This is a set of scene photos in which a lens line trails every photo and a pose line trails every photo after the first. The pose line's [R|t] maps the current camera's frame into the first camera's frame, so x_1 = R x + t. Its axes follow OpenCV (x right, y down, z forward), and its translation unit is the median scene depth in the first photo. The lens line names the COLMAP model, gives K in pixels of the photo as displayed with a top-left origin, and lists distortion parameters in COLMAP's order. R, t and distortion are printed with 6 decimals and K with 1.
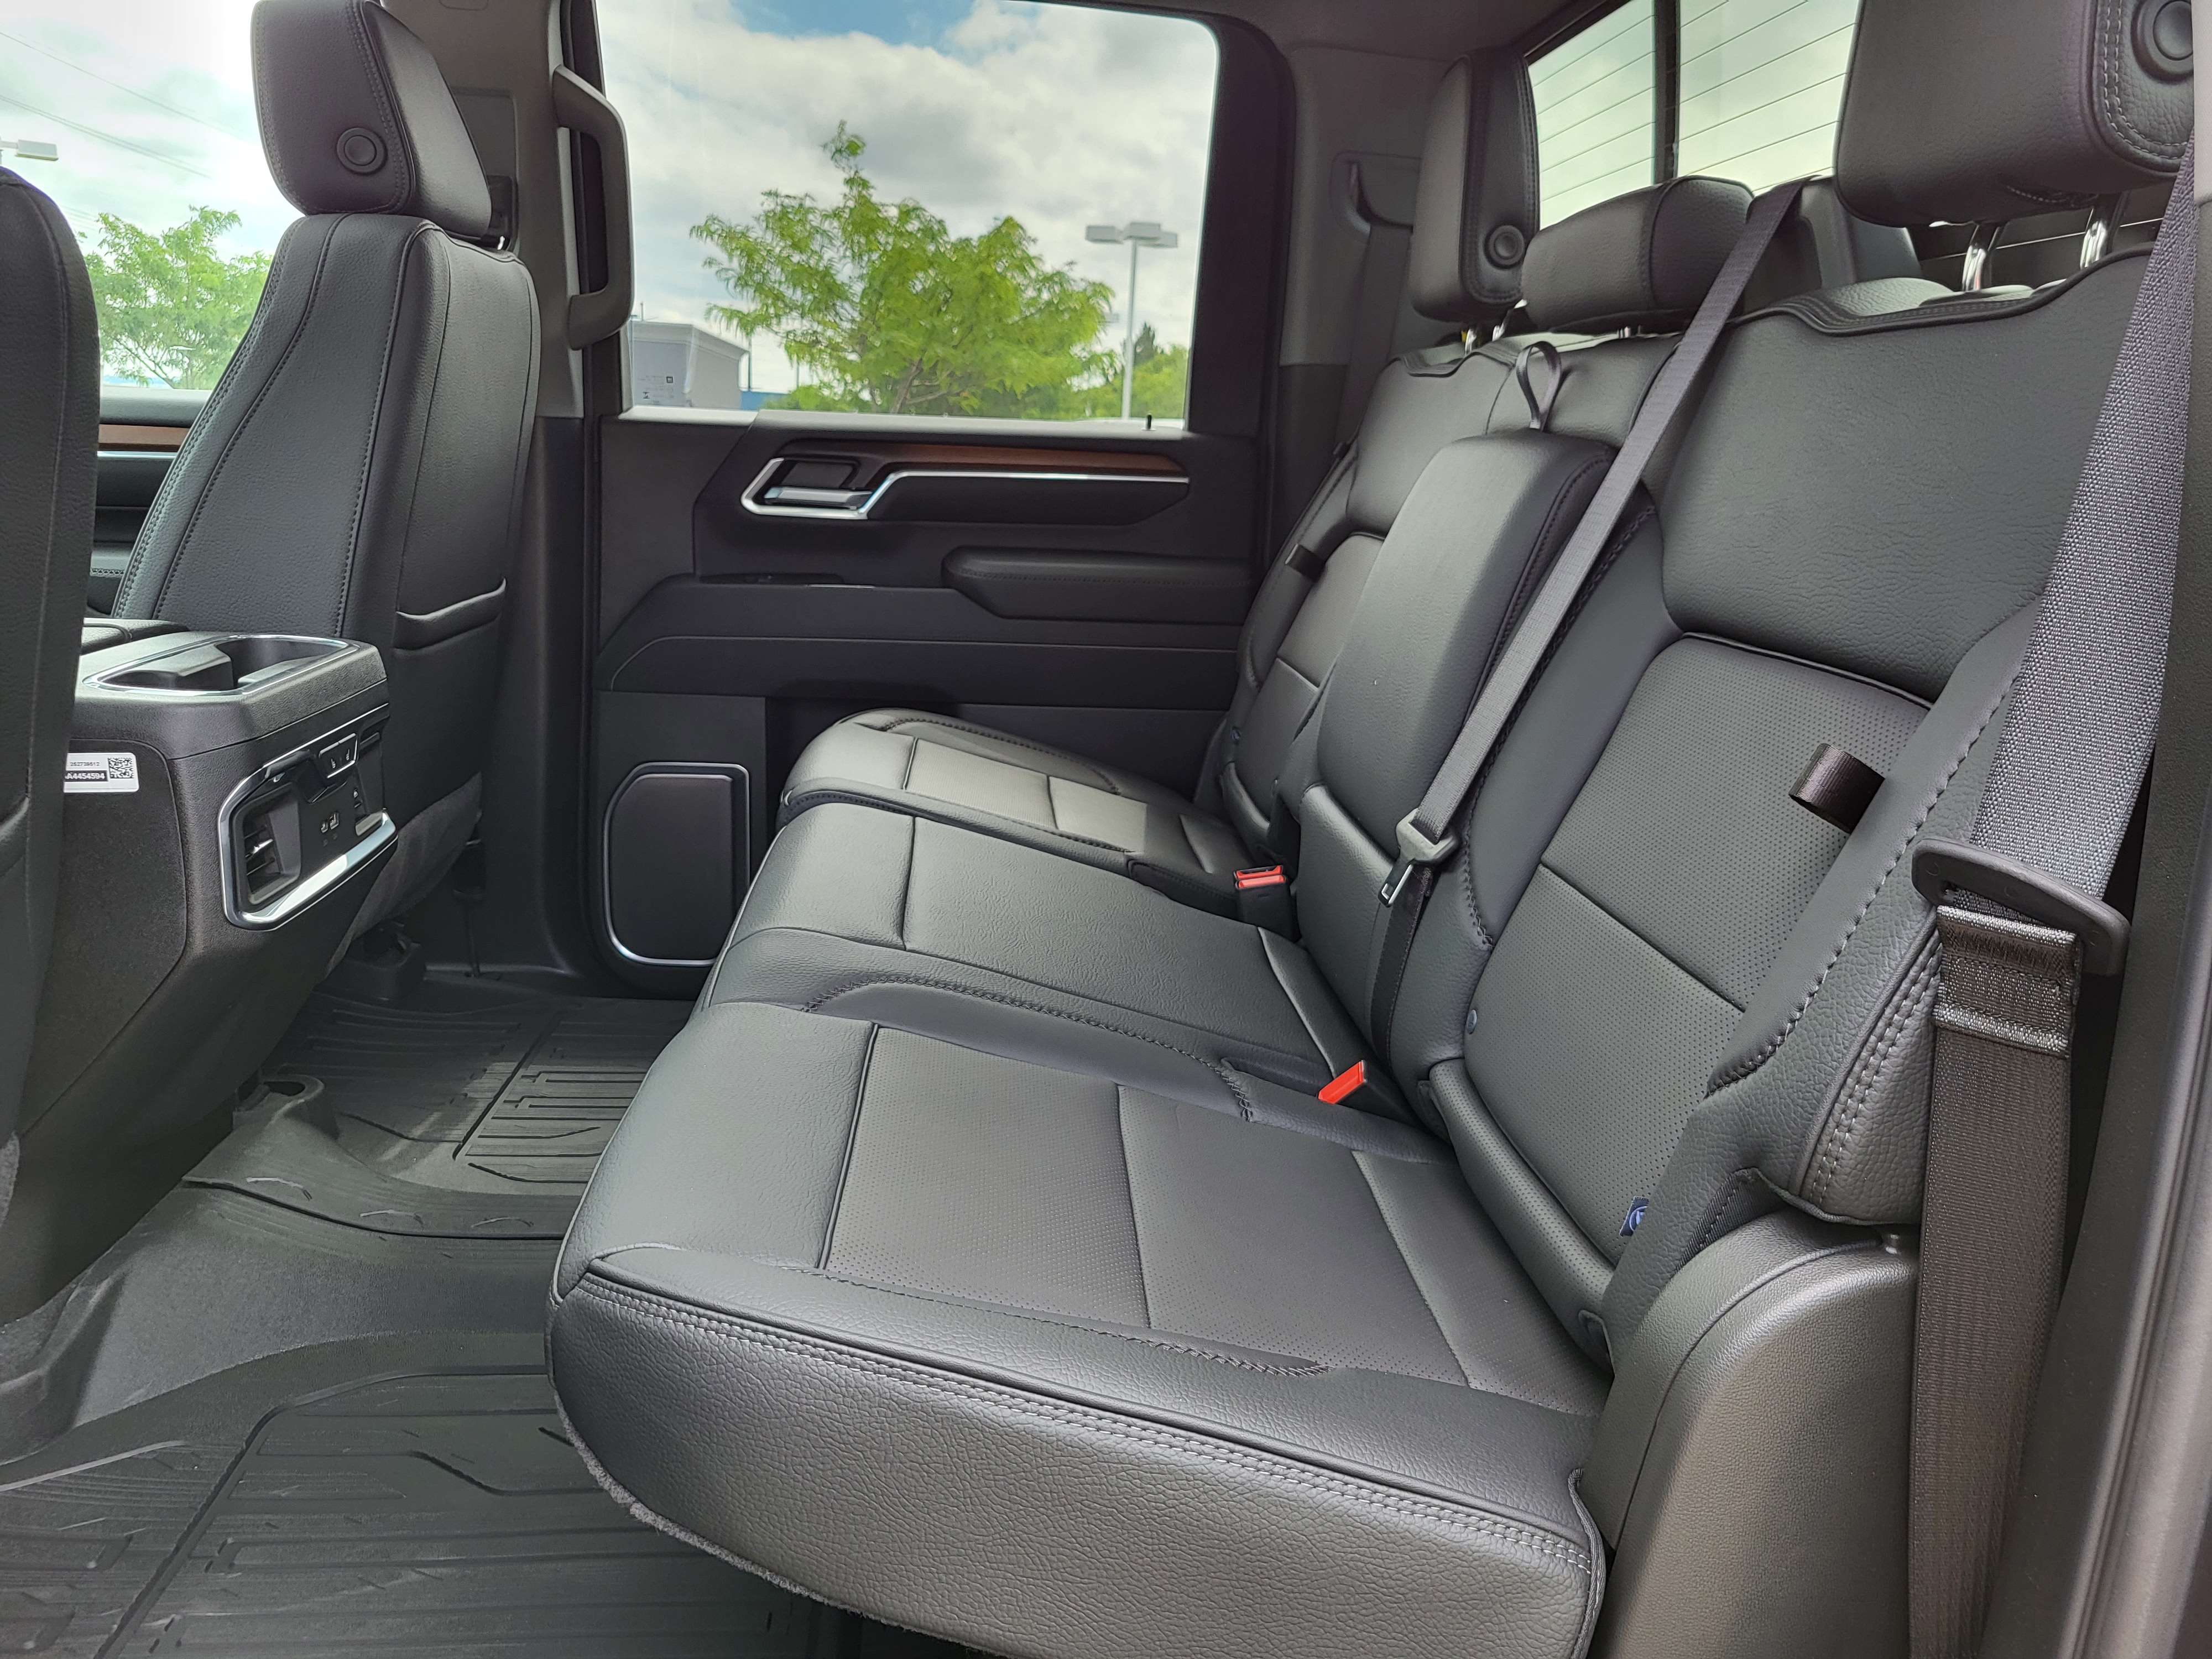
lens RADIAL K [[1680.8, 0, 1114.9], [0, 1680.8, 830.4], [0, 0, 1]] dist [0.026870, -0.004663]
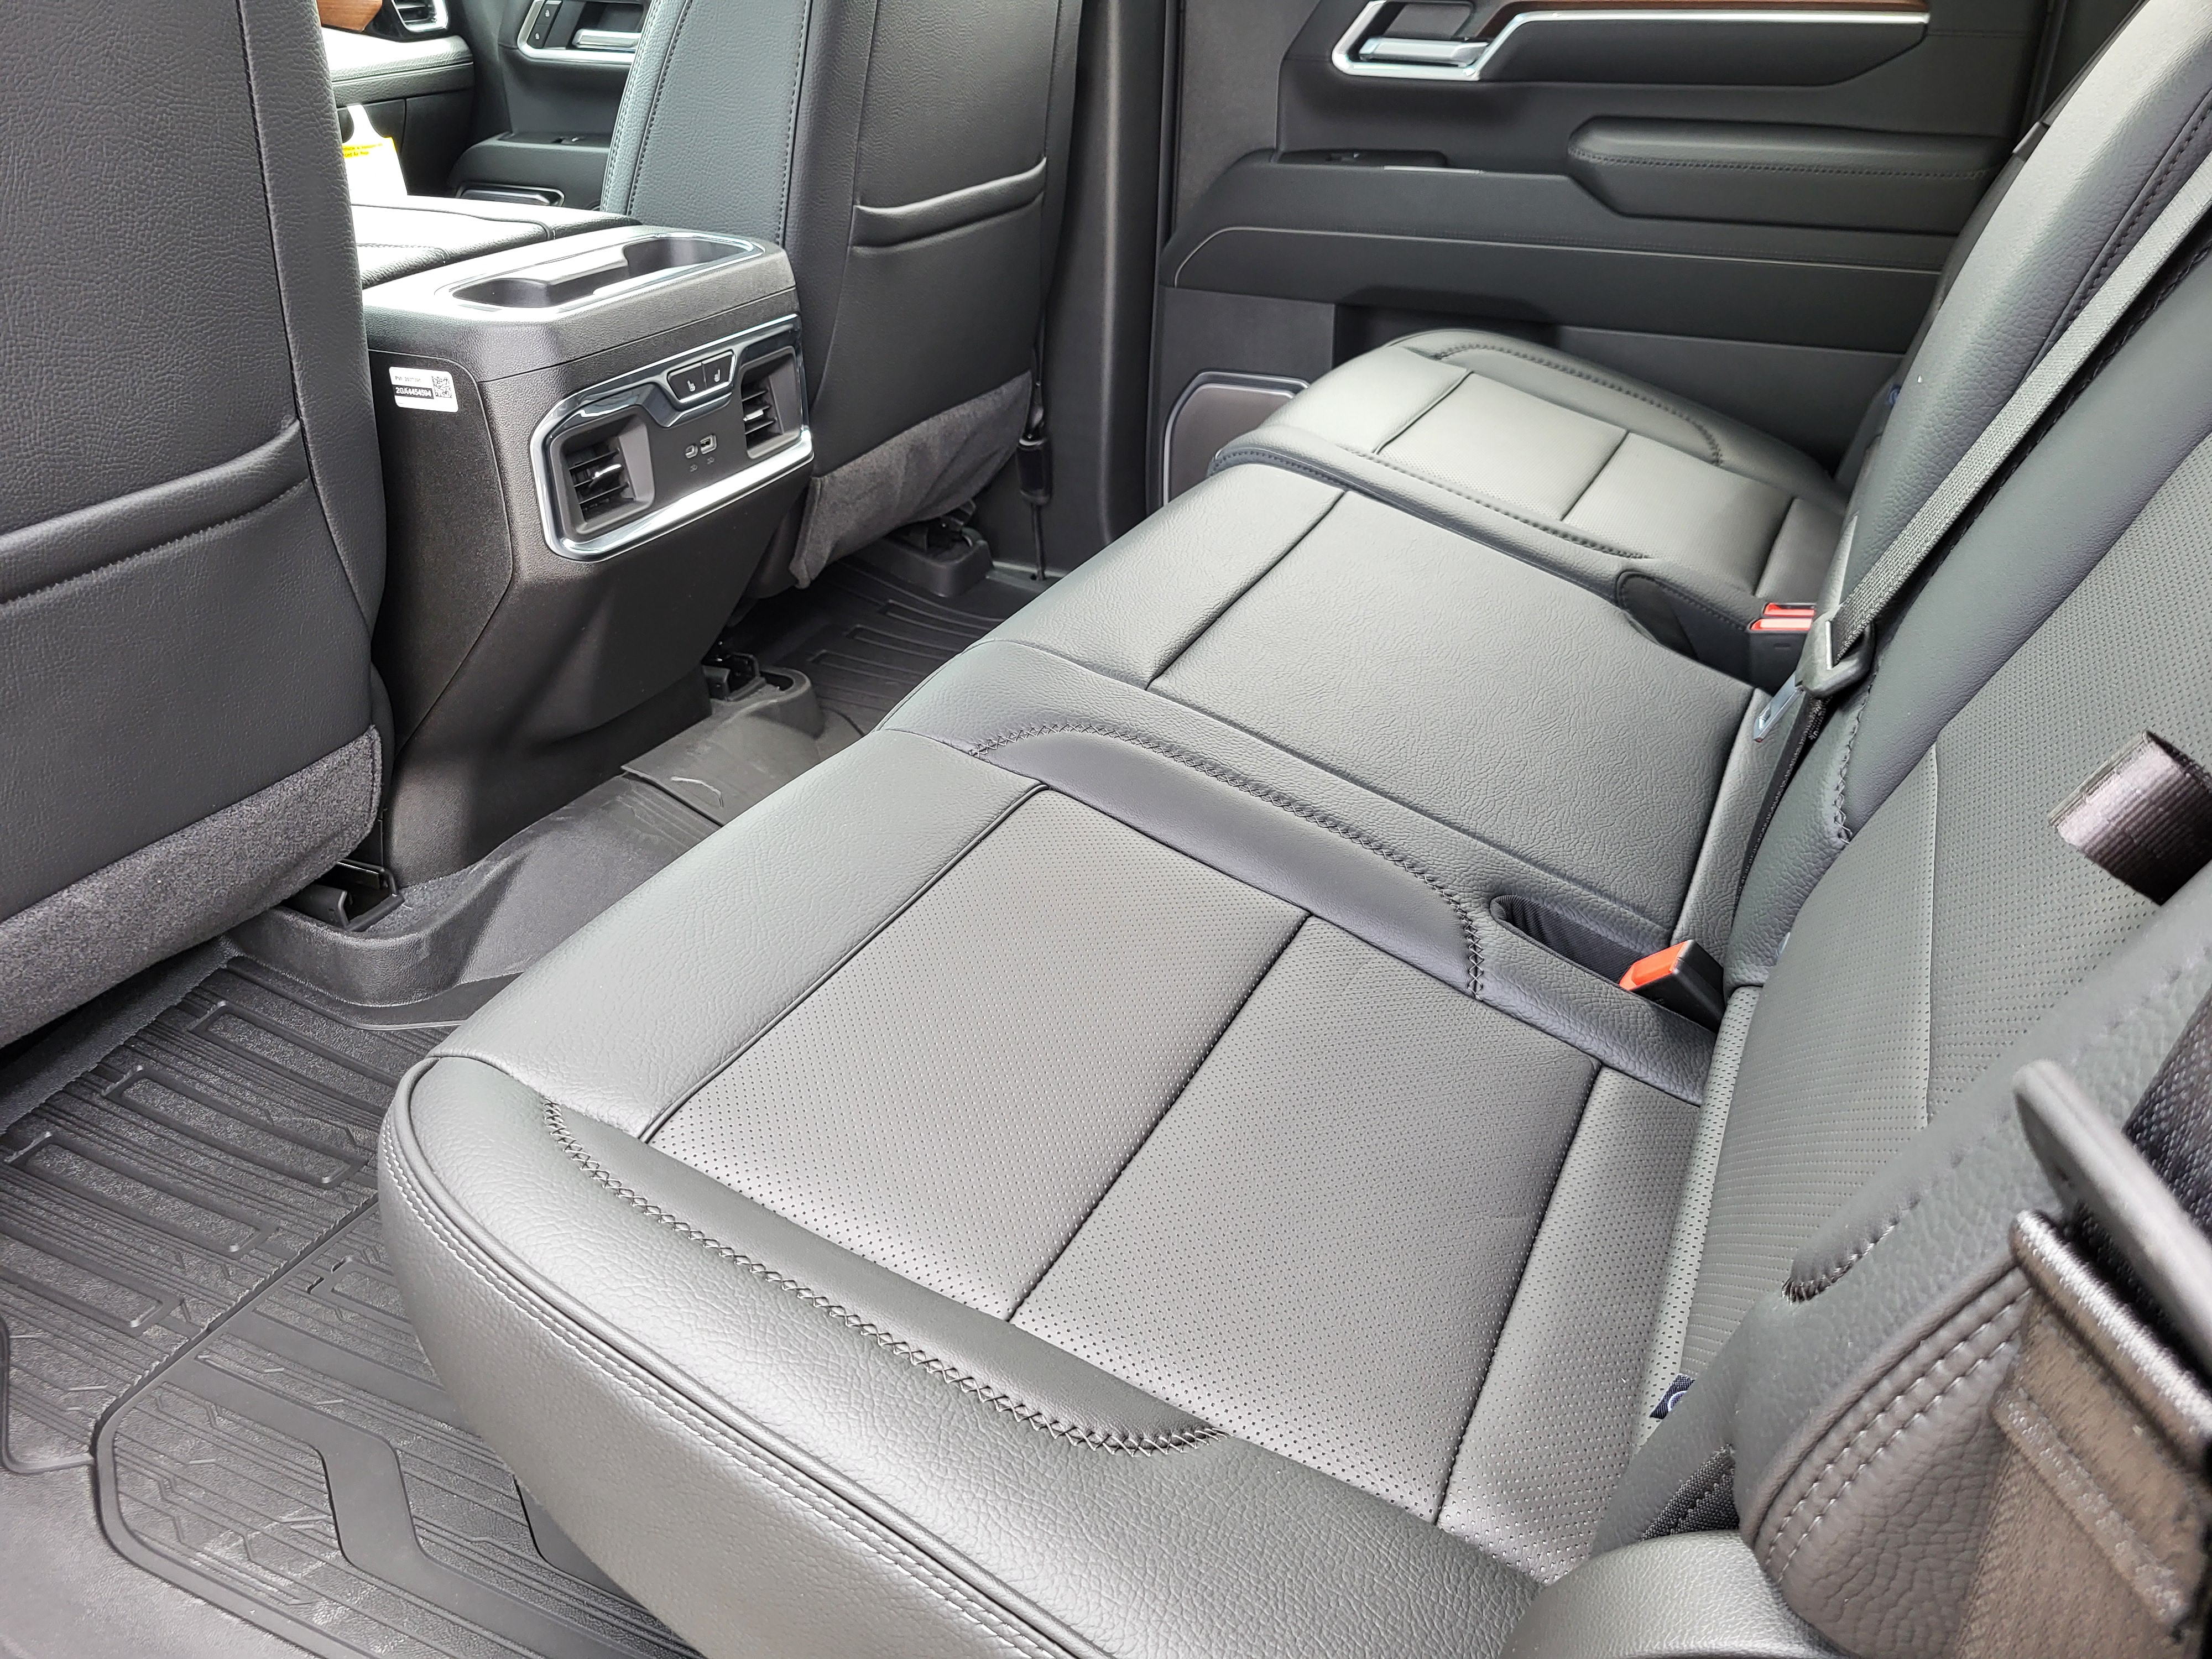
lens RADIAL K [[1680.8, 0, 1105.3], [0, 1680.8, 844.2], [0, 0, 1]] dist [0.026870, -0.004663]
pose [[0.876699, 0.200610, -0.437212, 0.191408], [-0.080862, 0.957416, 0.277156, -0.067354], [0.474194, -0.207628, 0.855588, 0.217560]]
